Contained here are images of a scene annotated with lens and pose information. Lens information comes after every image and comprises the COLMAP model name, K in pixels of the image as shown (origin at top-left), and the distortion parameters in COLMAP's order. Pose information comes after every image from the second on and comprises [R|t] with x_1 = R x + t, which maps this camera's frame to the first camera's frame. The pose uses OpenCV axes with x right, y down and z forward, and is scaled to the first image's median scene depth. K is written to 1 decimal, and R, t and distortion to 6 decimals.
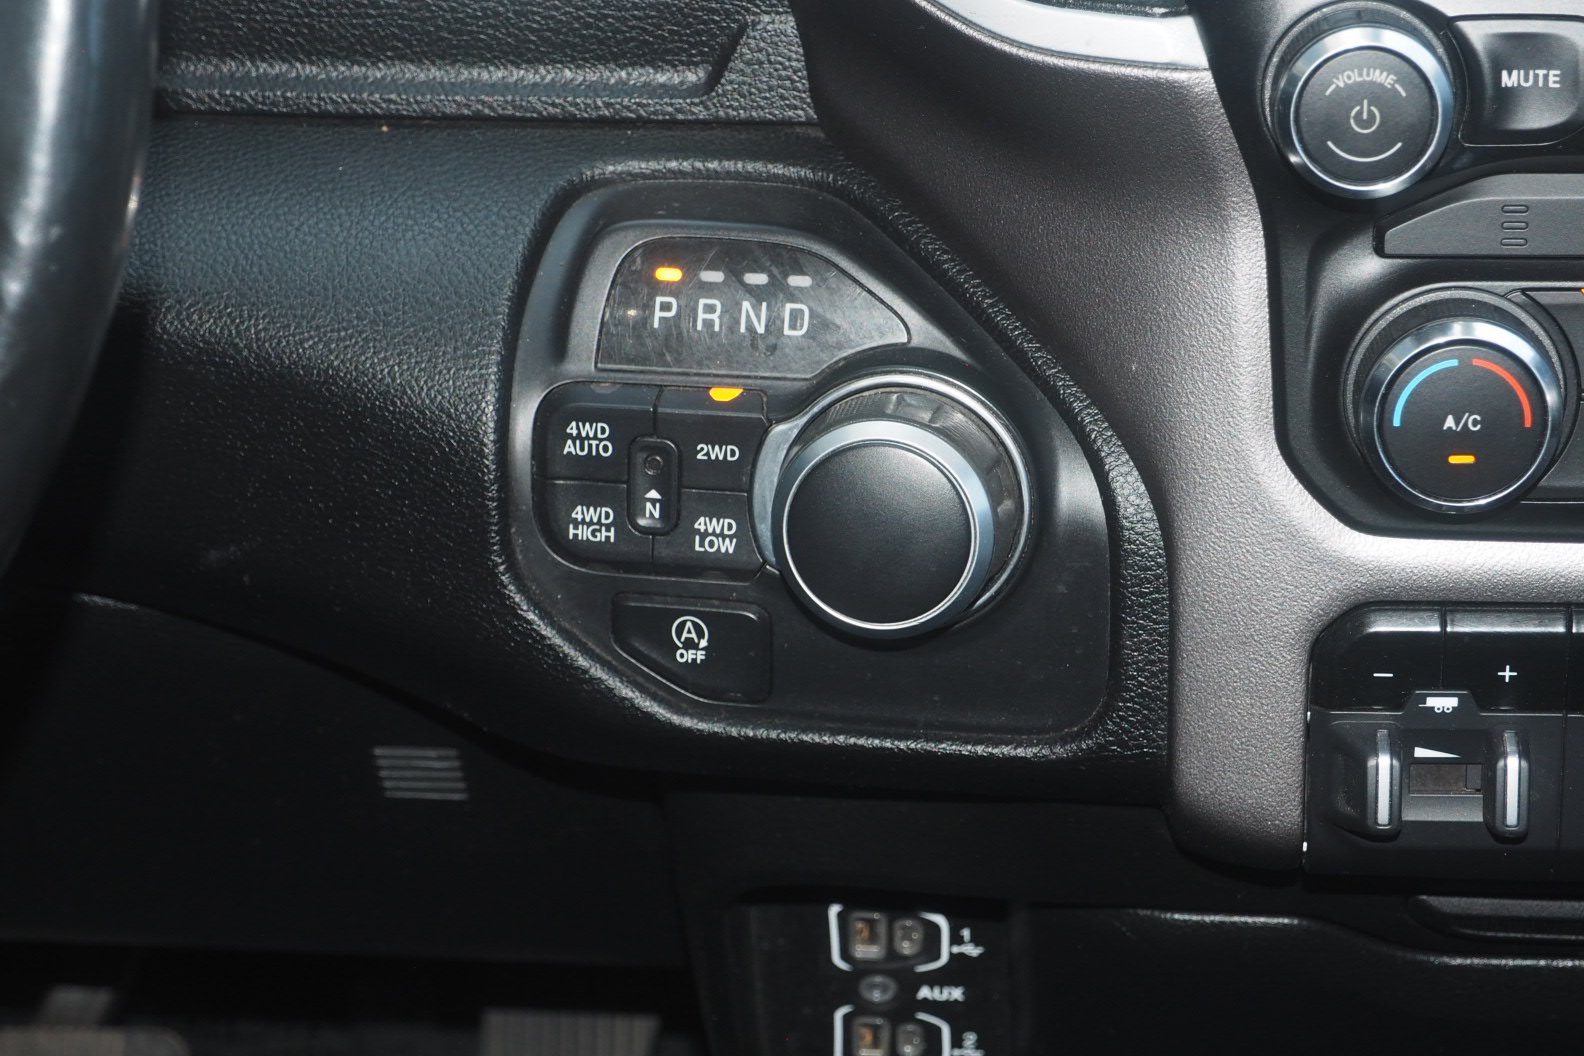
lens RADIAL K [[4332.4, 0, 792.0], [0, 4332.4, 528.0], [0, 0, 1]] dist [0.043795, 0.151178]
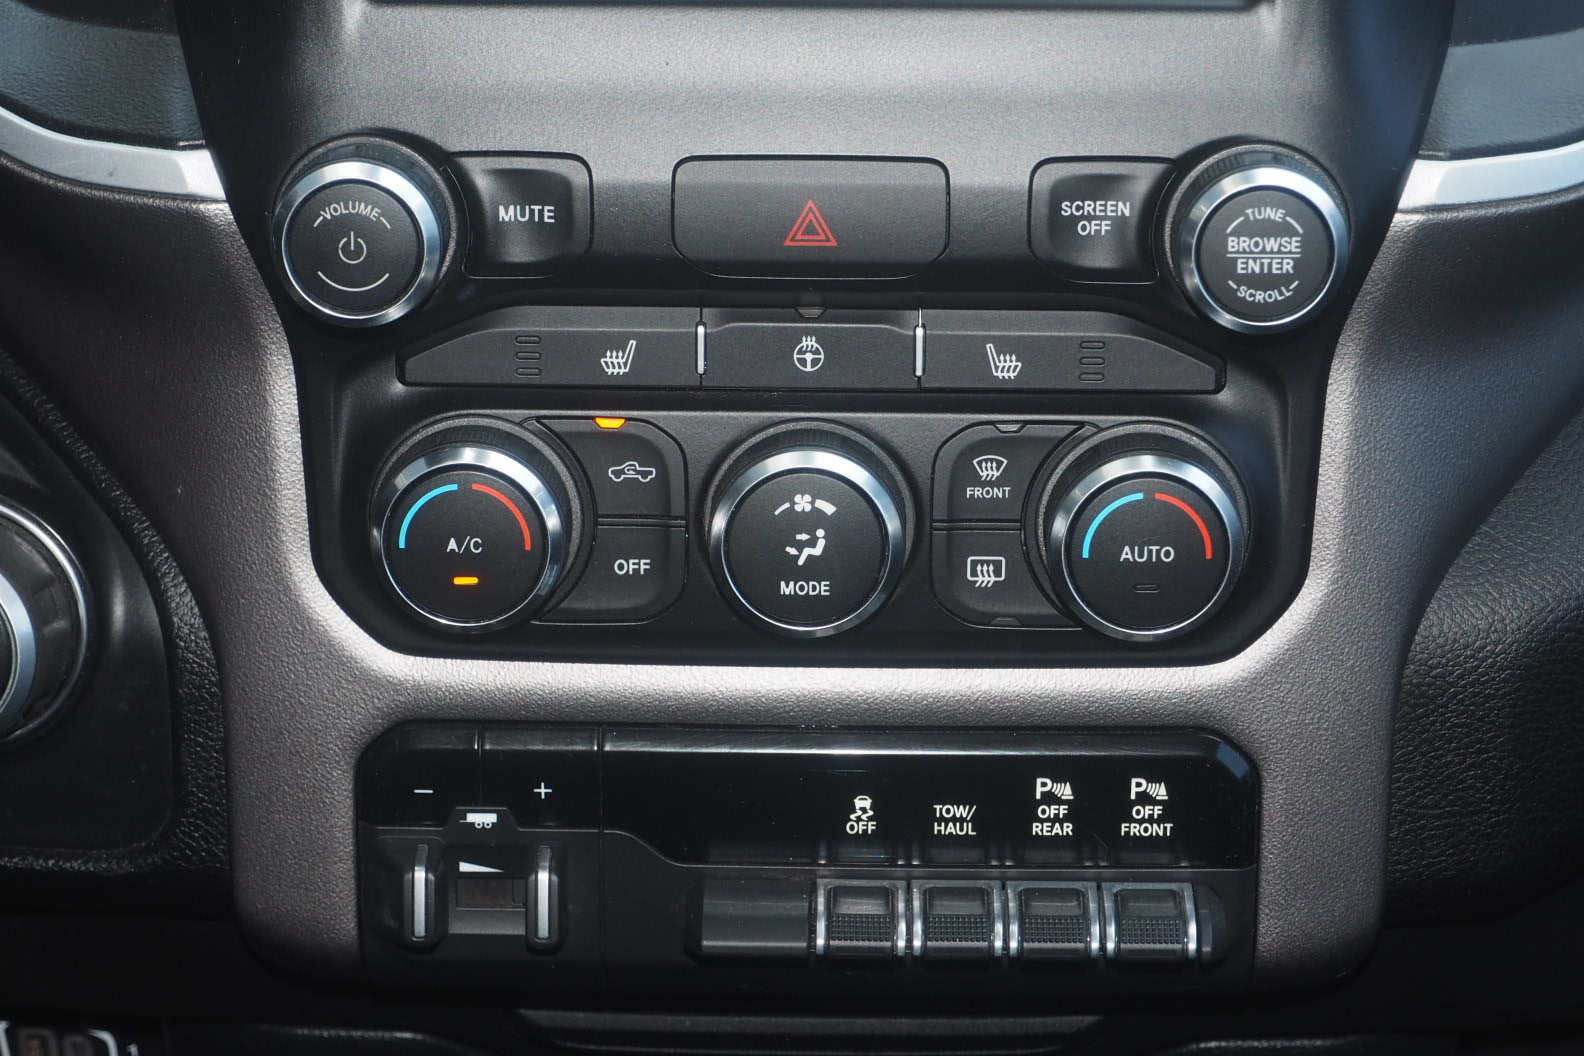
lens RADIAL K [[4332.4, 0, 792.0], [0, 4332.4, 528.0], [0, 0, 1]] dist [0.043795, 0.151178]
pose [[0.998819, 0.007693, 0.047968, 0.173591], [-0.006072, 0.999409, -0.033845, 0.005754], [-0.048200, 0.033513, 0.998275, -0.031858]]
